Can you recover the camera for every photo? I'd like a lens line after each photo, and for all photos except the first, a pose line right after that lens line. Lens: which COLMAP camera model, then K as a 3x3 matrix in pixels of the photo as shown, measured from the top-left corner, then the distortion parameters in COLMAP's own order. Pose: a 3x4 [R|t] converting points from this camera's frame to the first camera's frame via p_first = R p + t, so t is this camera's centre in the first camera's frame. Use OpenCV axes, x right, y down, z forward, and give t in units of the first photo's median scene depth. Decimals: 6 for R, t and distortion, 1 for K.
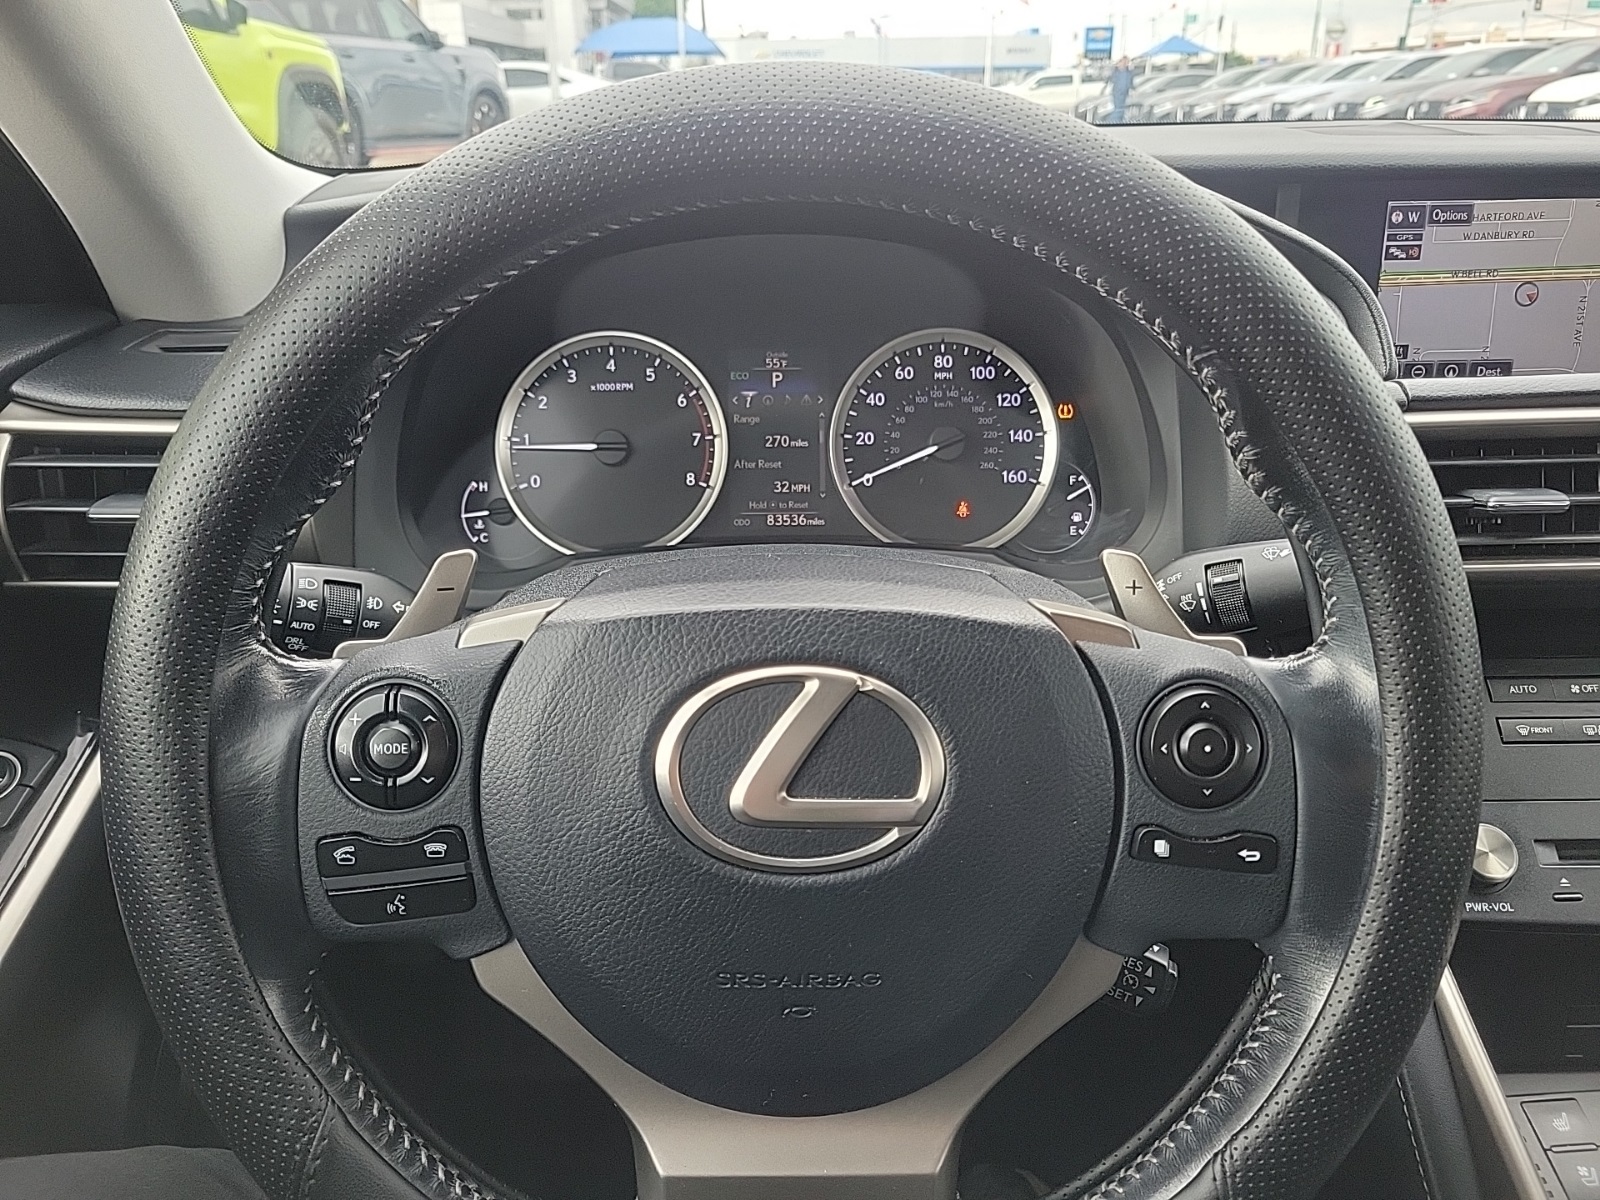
lens RADIAL K [[1296.4, 0, 800.0], [0, 1296.4, 600.0], [0, 0, 1]] dist [0.083028, -0.100415]
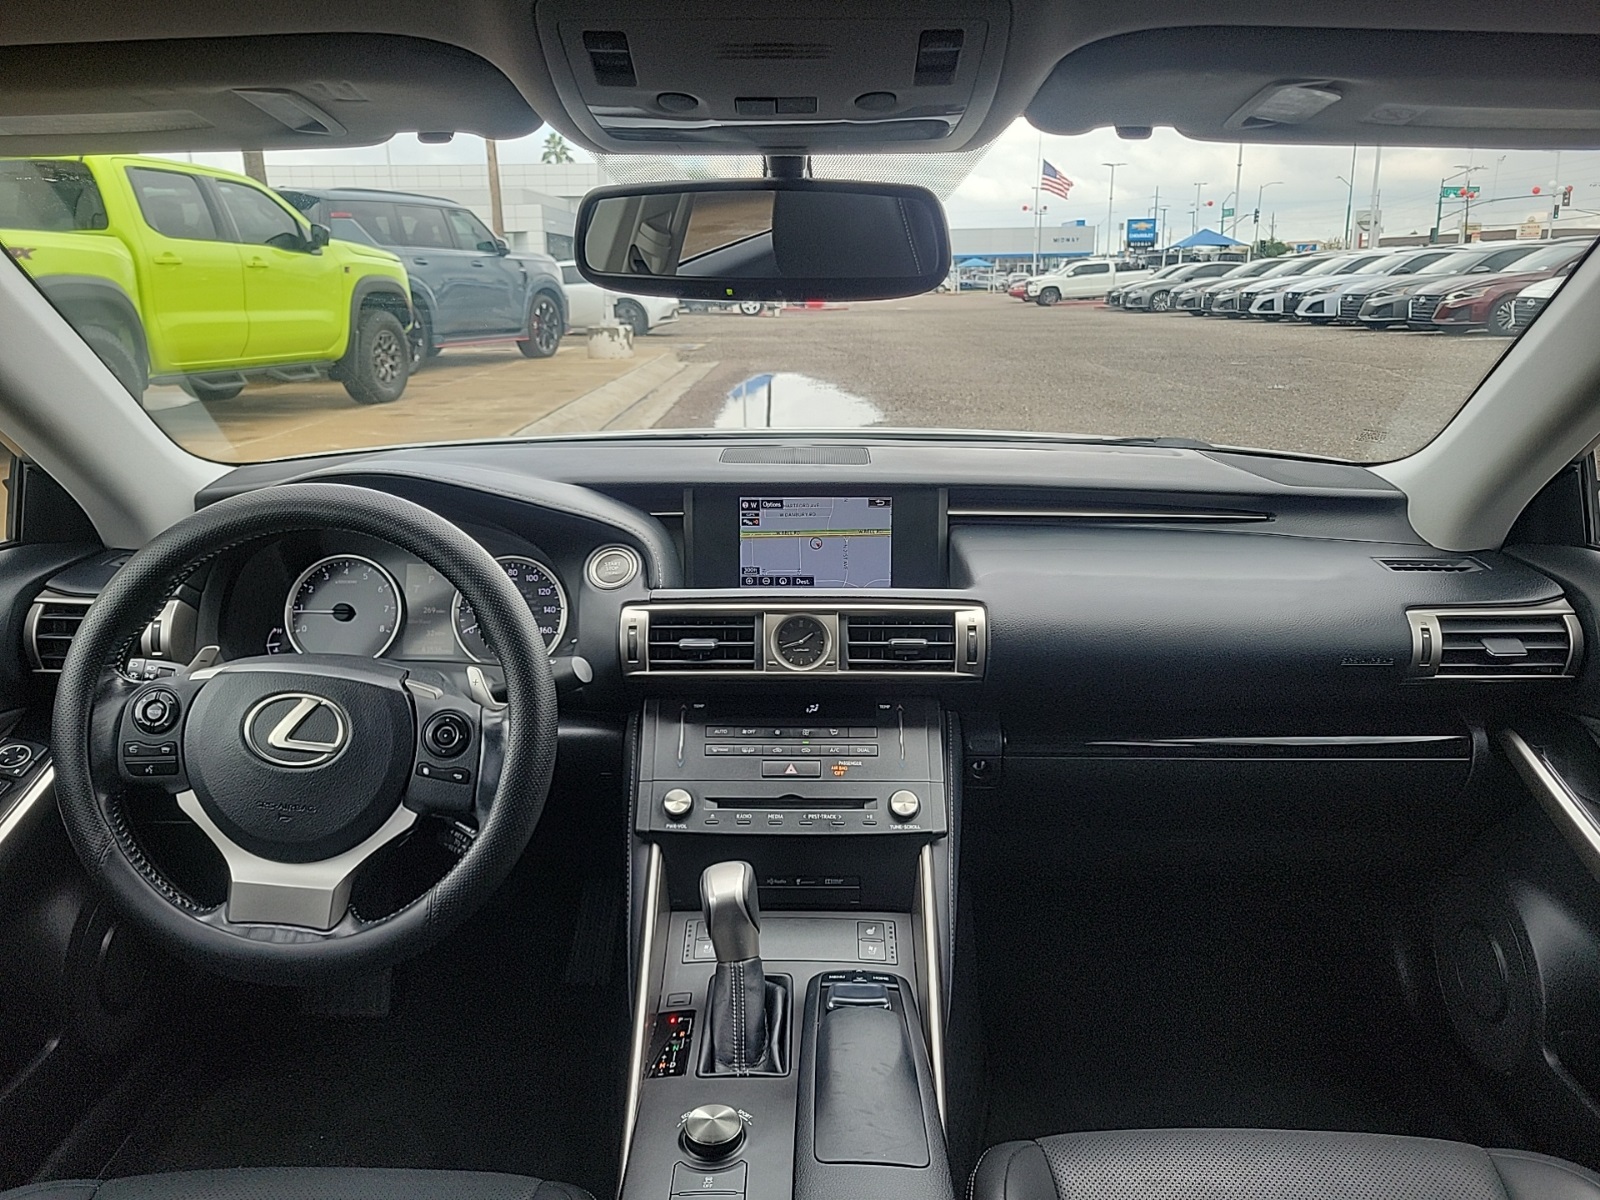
lens RADIAL K [[1268.1, 0, 800.0], [0, 1268.1, 600.0], [0, 0, 1]] dist [0.082549, -0.131701]
pose [[0.998849, 0.015405, -0.045434, 0.609216], [-0.020729, 0.992661, -0.119137, 0.078762], [0.043265, 0.119942, 0.991838, -0.869292]]
